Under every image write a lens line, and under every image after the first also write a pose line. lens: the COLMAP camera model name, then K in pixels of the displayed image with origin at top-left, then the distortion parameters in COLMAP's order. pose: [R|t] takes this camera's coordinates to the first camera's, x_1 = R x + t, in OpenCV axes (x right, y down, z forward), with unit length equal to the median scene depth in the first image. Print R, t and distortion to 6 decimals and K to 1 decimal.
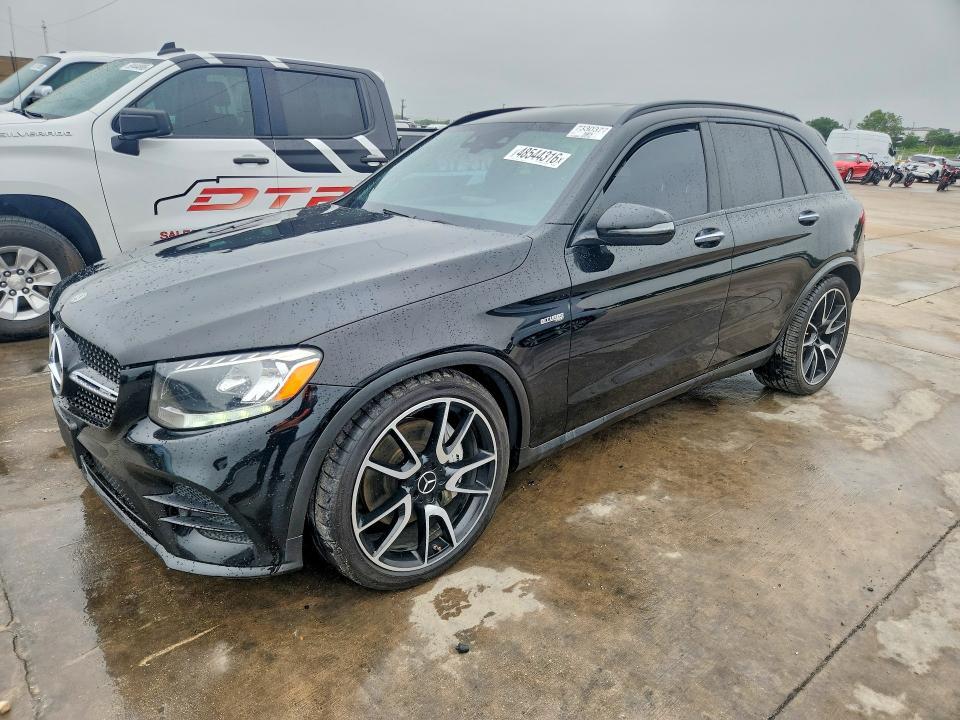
lens RADIAL K [[743.0, 0, 473.4], [0, 743.0, 361.1], [0, 0, 1]] dist [0.016894, -0.001605]
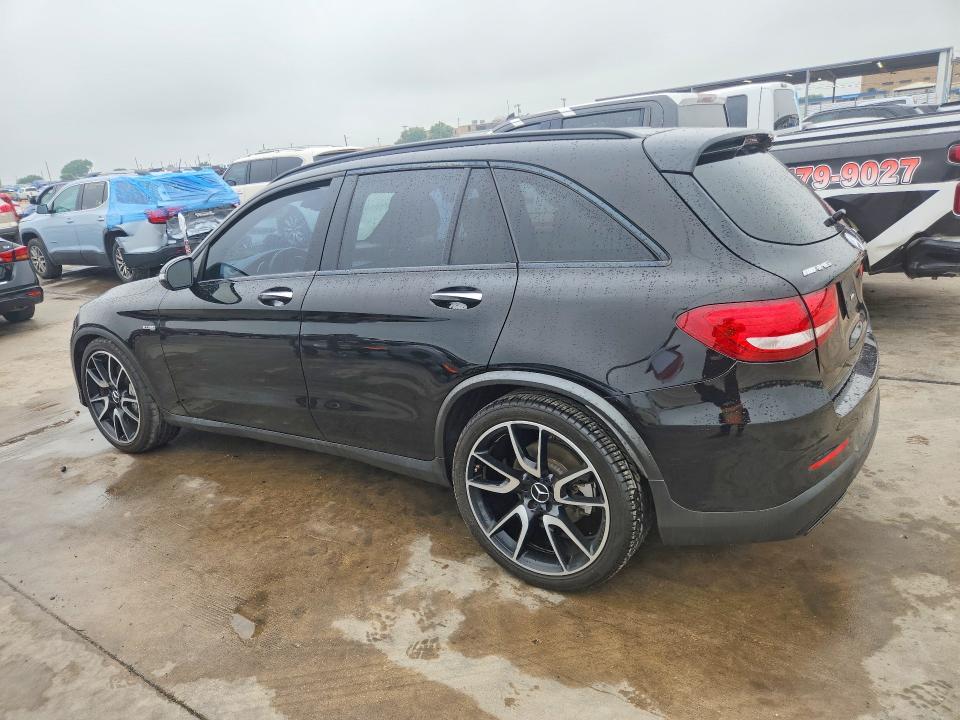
lens RADIAL K [[743.0, 0, 473.4], [0, 743.0, 361.1], [0, 0, 1]] dist [0.016894, -0.001605]
pose [[0.146406, 0.206274, -0.967479, 1.117910], [-0.198029, 0.964332, 0.175636, -0.257884], [0.969201, 0.165875, 0.182032, 0.904749]]
